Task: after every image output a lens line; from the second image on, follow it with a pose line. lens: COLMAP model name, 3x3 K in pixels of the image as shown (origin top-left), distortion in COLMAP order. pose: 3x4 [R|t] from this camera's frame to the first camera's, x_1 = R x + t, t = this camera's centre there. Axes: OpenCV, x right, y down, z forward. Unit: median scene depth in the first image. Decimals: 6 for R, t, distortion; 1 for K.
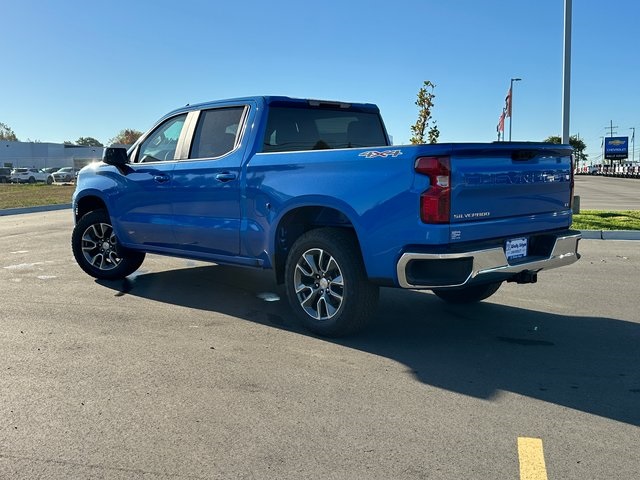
lens RADIAL K [[704.8, 0, 320.0], [0, 704.8, 240.0], [0, 0, 1]] dist [0.056943, -0.012636]
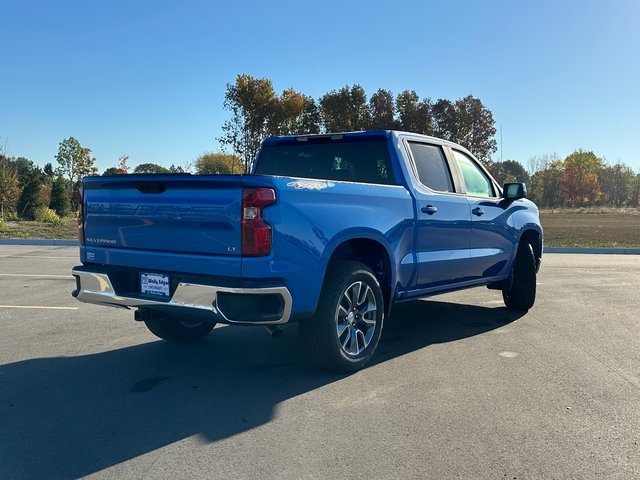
lens RADIAL K [[704.8, 0, 320.0], [0, 704.8, 240.0], [0, 0, 1]] dist [0.056943, -0.012636]
pose [[0.203640, 0.087778, -0.975103, 1.237735], [-0.110349, 0.991684, 0.066225, -0.133894], [0.972807, 0.094115, 0.211632, 1.002442]]
